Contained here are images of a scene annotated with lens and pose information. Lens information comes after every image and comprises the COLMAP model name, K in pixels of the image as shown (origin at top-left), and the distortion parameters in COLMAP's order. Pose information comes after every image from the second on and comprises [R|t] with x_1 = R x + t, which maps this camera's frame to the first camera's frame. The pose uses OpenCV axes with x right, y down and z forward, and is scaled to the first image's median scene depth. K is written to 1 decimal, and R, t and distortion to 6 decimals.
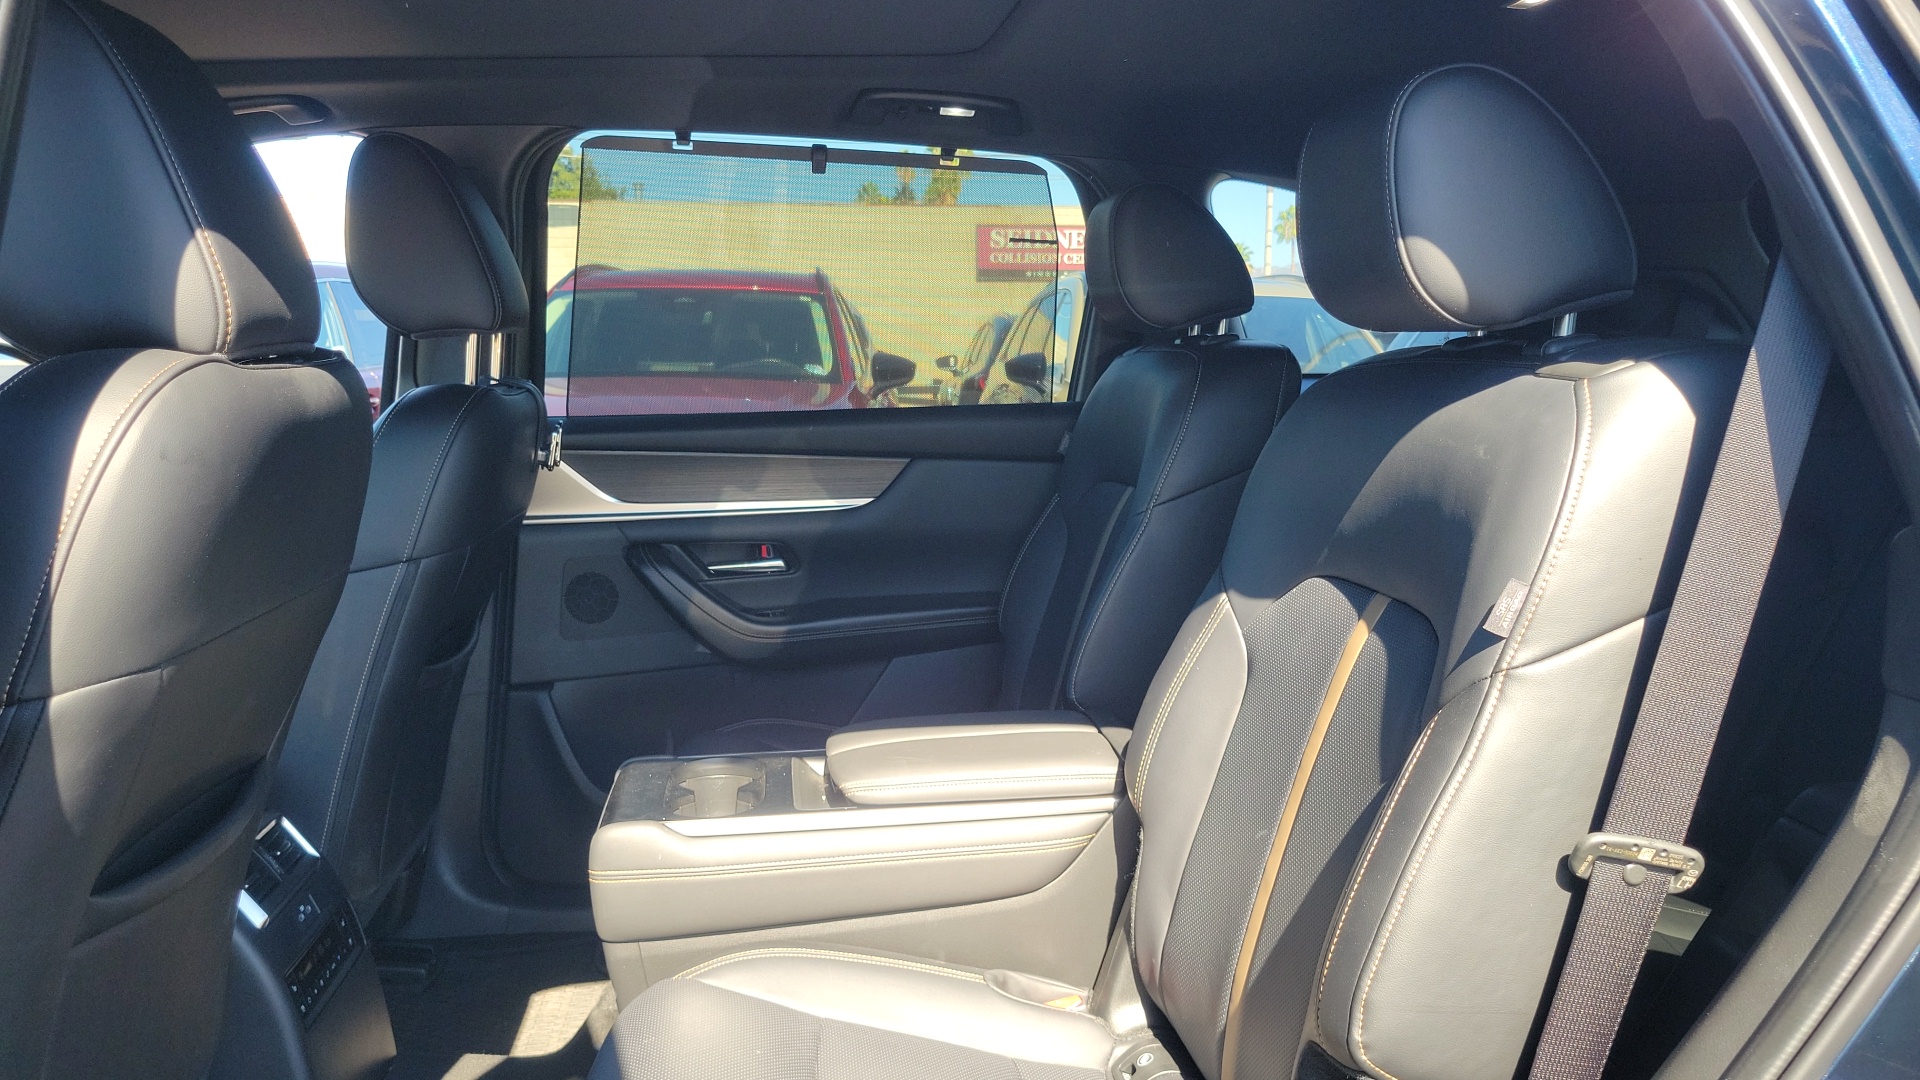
lens RADIAL K [[1417.7, 0, 925.5], [0, 1417.7, 562.6], [0, 0, 1]] dist [0.047073, -0.000907]
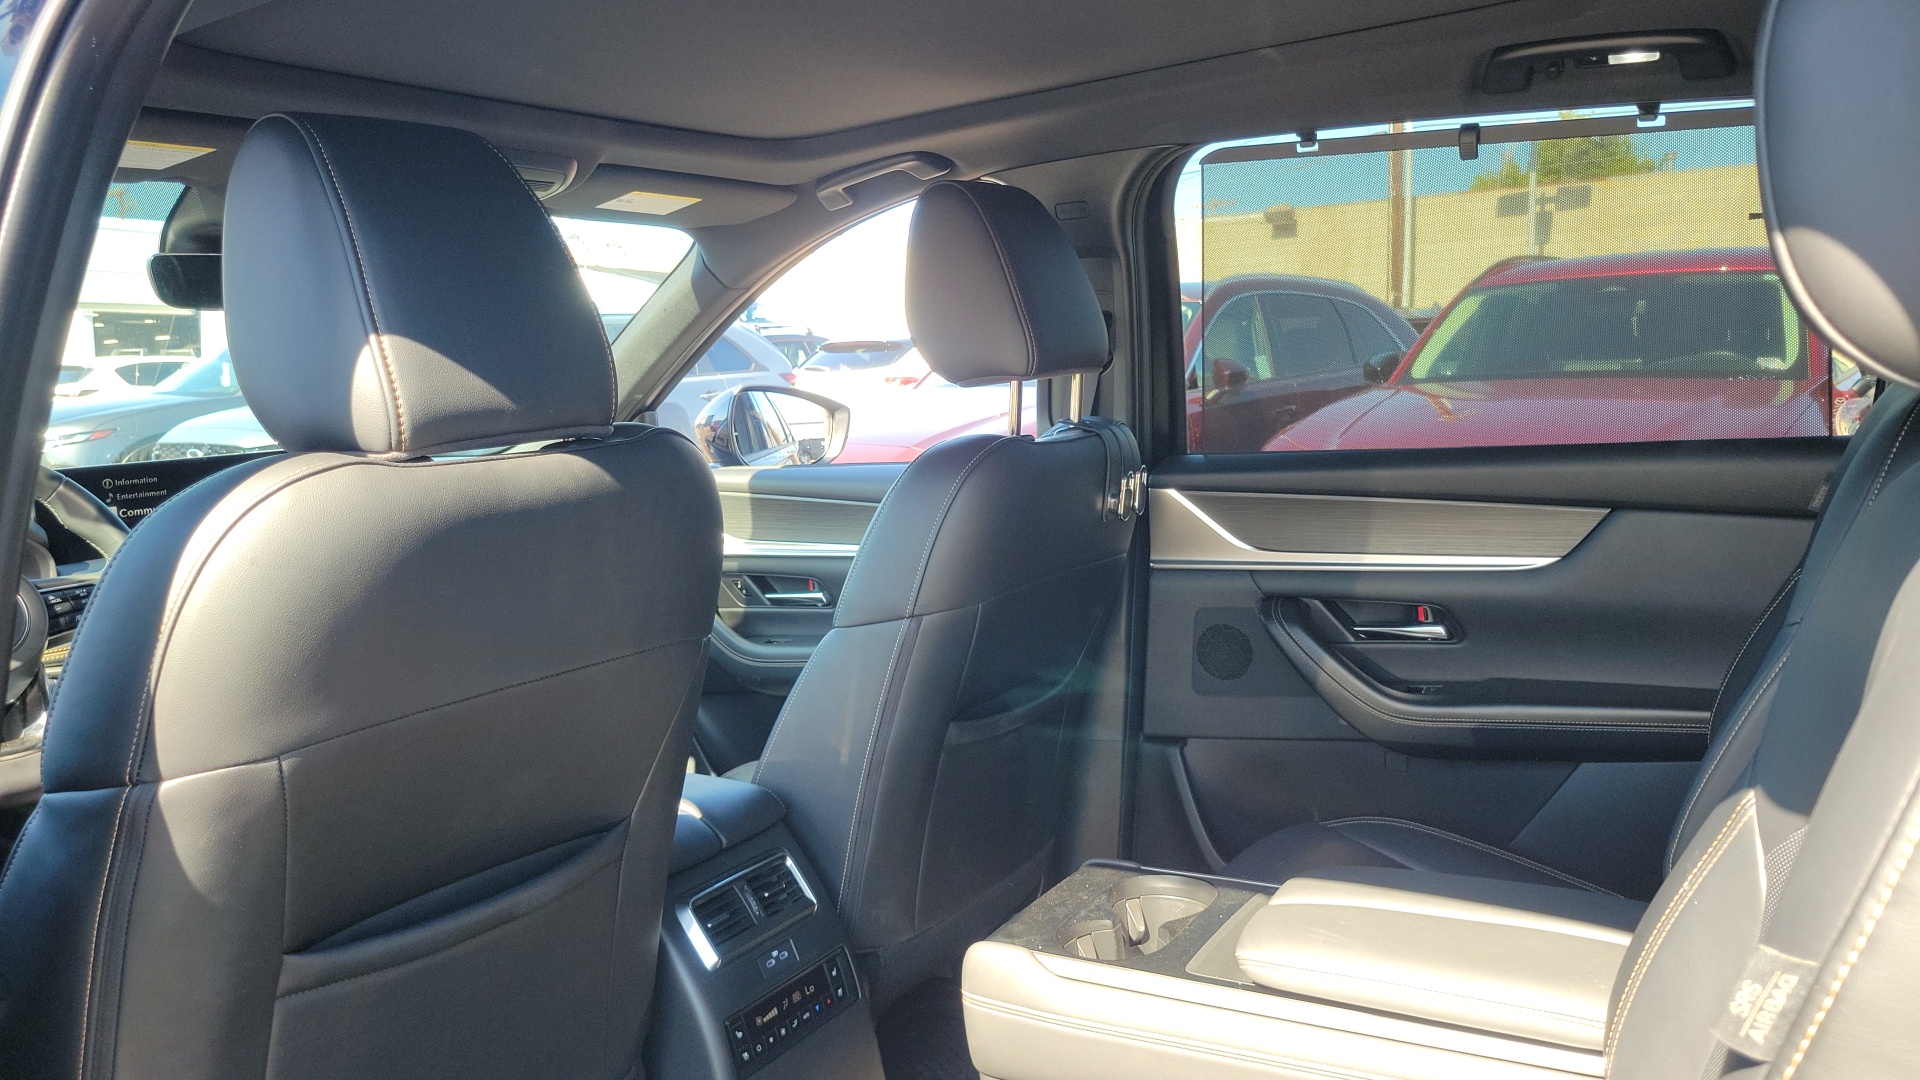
lens RADIAL K [[1428.7, 0, 960.0], [0, 1428.7, 540.0], [0, 0, 1]] dist [0.042927, -0.002824]
pose [[0.801748, 0.042541, -0.596146, 0.190888], [-0.050817, 0.998704, 0.002925, -0.045022], [0.595497, 0.027949, 0.802871, 0.175746]]
